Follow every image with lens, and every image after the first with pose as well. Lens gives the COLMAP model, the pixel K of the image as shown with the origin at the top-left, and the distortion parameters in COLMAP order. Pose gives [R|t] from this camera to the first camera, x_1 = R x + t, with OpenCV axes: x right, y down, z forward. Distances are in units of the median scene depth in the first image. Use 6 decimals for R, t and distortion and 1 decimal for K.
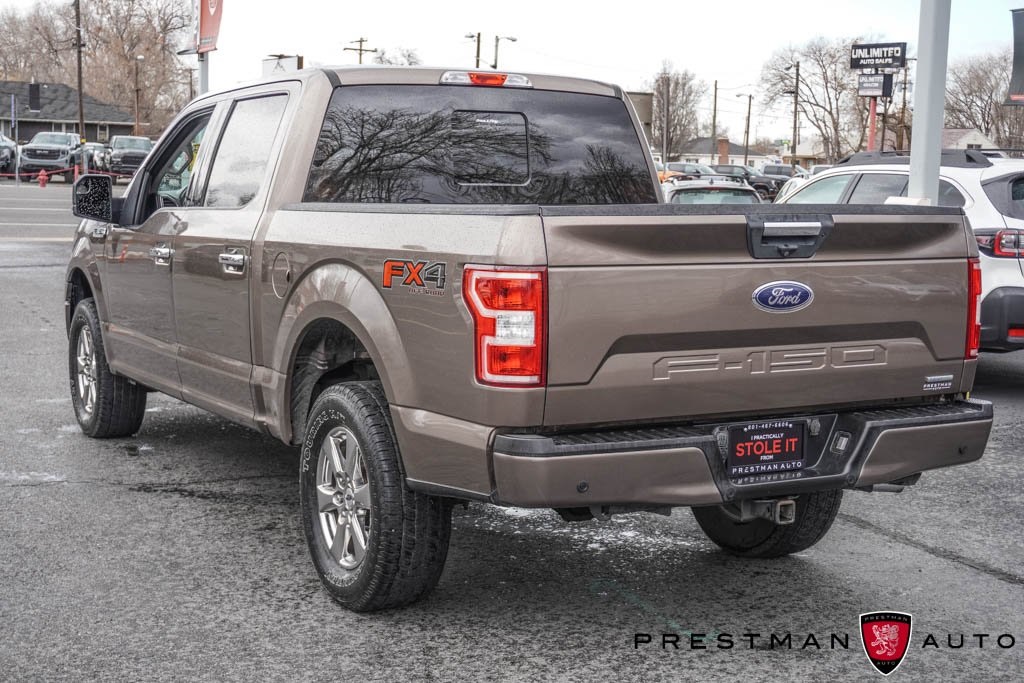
lens RADIAL K [[1488.5, 0, 516.4], [0, 1488.5, 344.6], [0, 0, 1]] dist [0.060101, 0.000000]
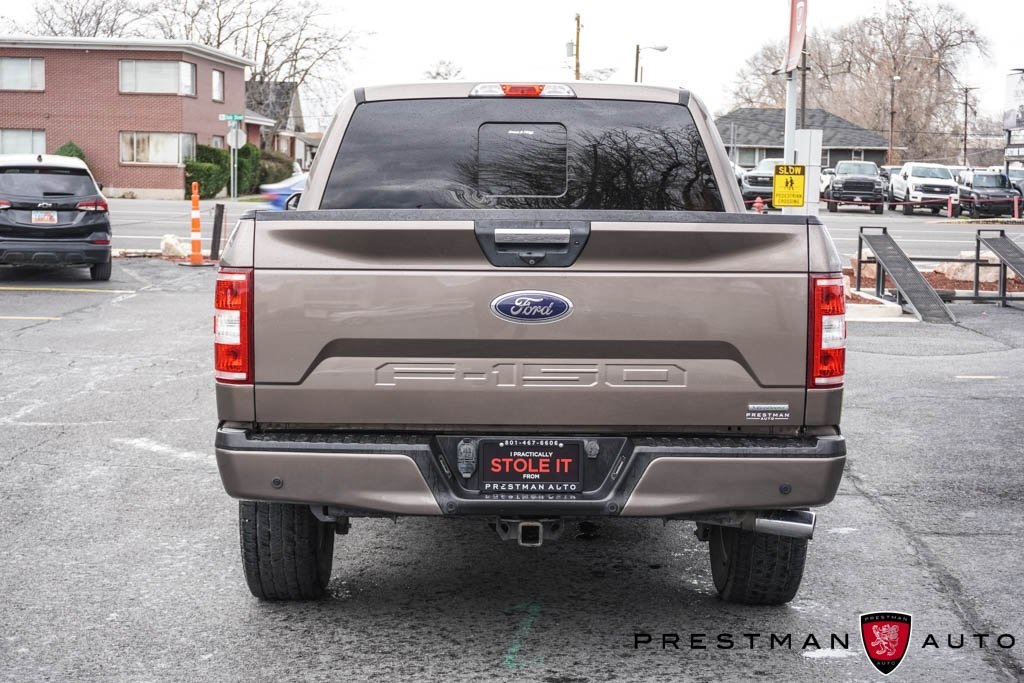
lens RADIAL K [[1591.1, 0, 507.9], [0, 1591.1, 342.4], [0, 0, 1]] dist [0.025850, 0.000000]
pose [[0.874975, 0.037814, -0.482689, 0.642688], [-0.050149, 0.998661, -0.012671, 0.003915], [0.481564, 0.035294, 0.875700, 0.099998]]
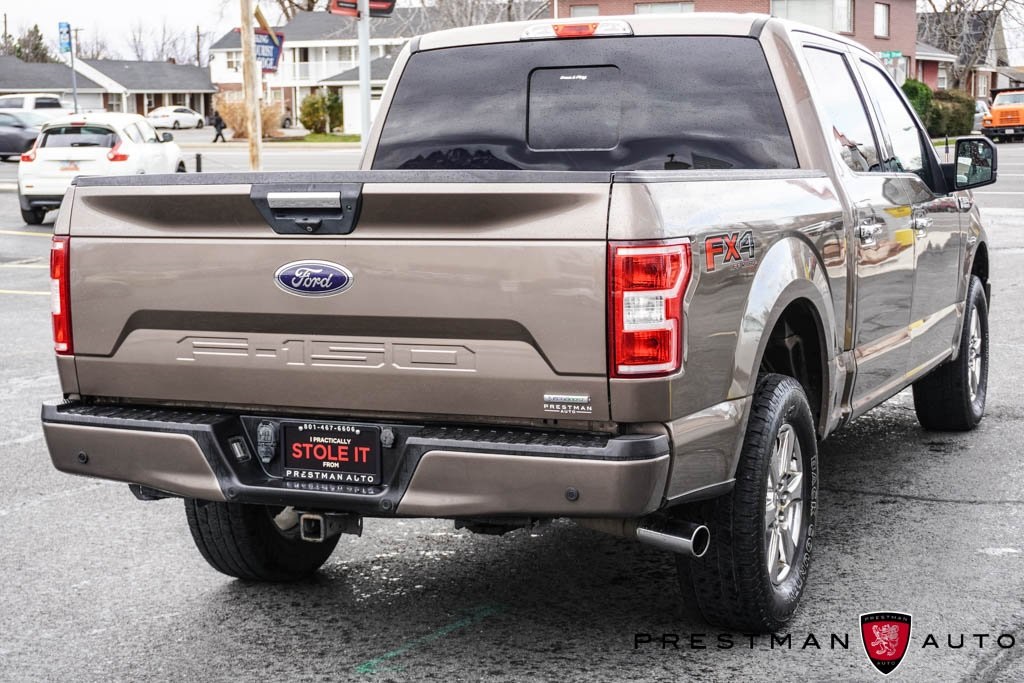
lens RADIAL K [[1728.7, 0, 511.6], [0, 1728.7, 340.6], [0, 0, 1]] dist [0.020763, 0.000000]
pose [[0.601766, 0.066387, -0.795909, 1.025474], [-0.064439, 0.997326, 0.034467, -0.037441], [0.796069, 0.030546, 0.604435, 0.475242]]
